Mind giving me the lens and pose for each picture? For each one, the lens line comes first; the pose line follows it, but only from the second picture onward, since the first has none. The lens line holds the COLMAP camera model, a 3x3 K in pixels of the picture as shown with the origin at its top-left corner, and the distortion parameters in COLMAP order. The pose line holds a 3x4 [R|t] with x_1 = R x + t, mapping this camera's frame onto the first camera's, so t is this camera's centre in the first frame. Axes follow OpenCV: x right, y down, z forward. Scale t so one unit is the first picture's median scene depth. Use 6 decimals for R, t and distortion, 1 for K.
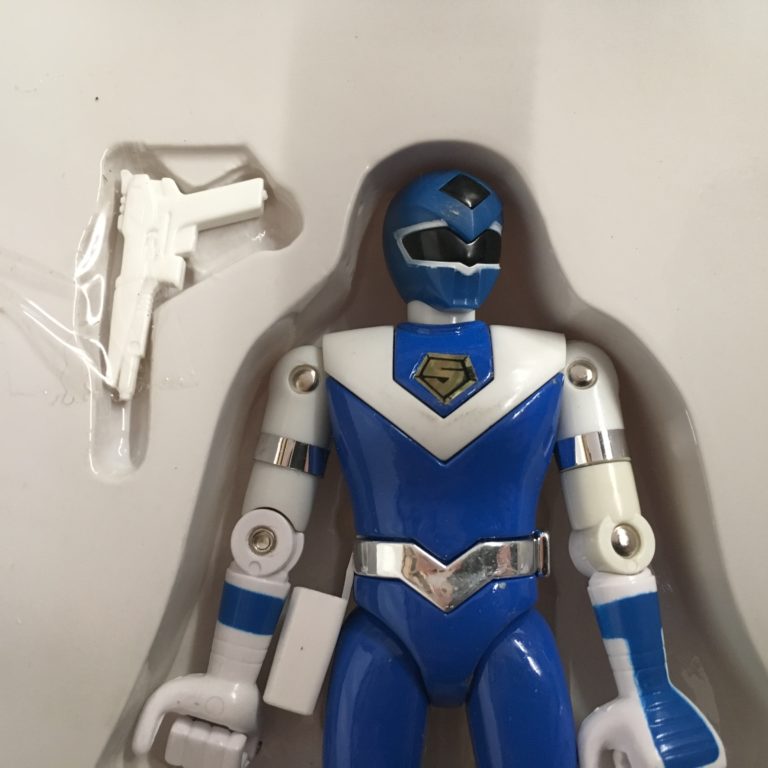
lens RADIAL K [[824.0, 0, 381.8], [0, 824.0, 385.0], [0, 0, 1]] dist [0.006701, 0.000000]
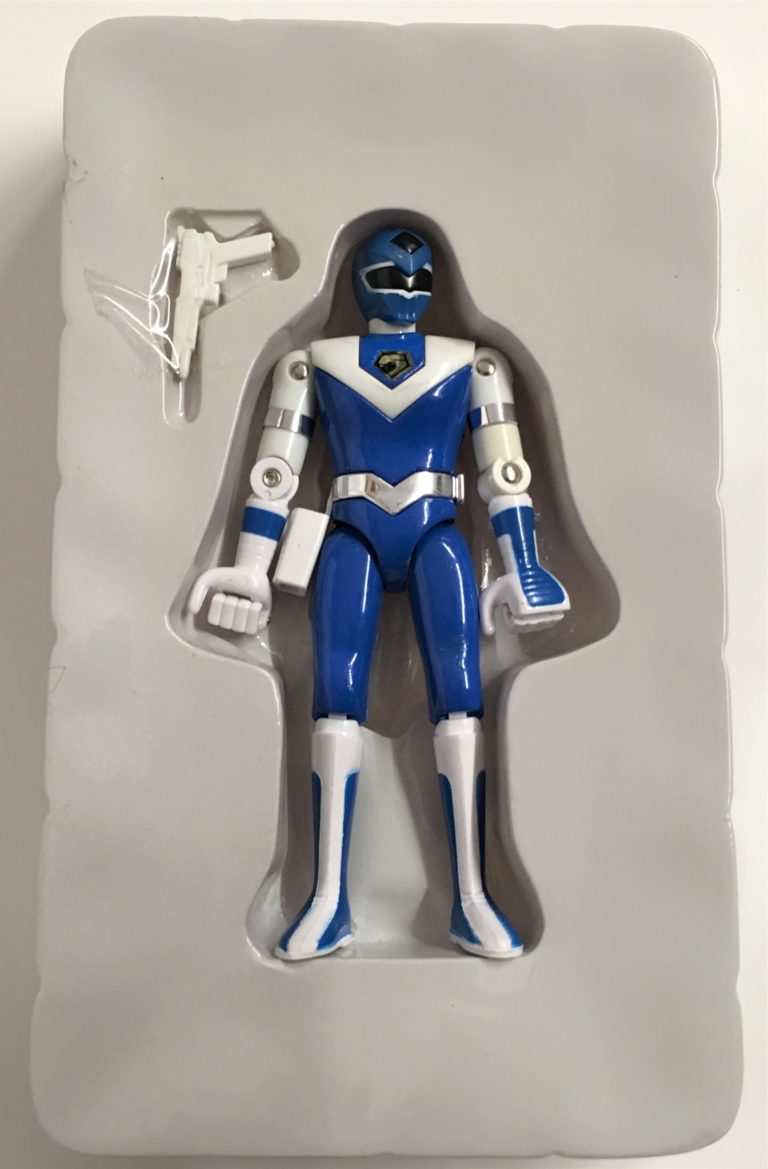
lens RADIAL K [[1172.4, 0, 388.5], [0, 1172.4, 588.7], [0, 0, 1]] dist [-0.002698, 0.000000]
pose [[0.999173, -0.003067, 0.040533, -0.020964], [0.002191, 0.999763, 0.021637, 0.351292], [-0.040590, -0.021531, 0.998944, -1.153085]]
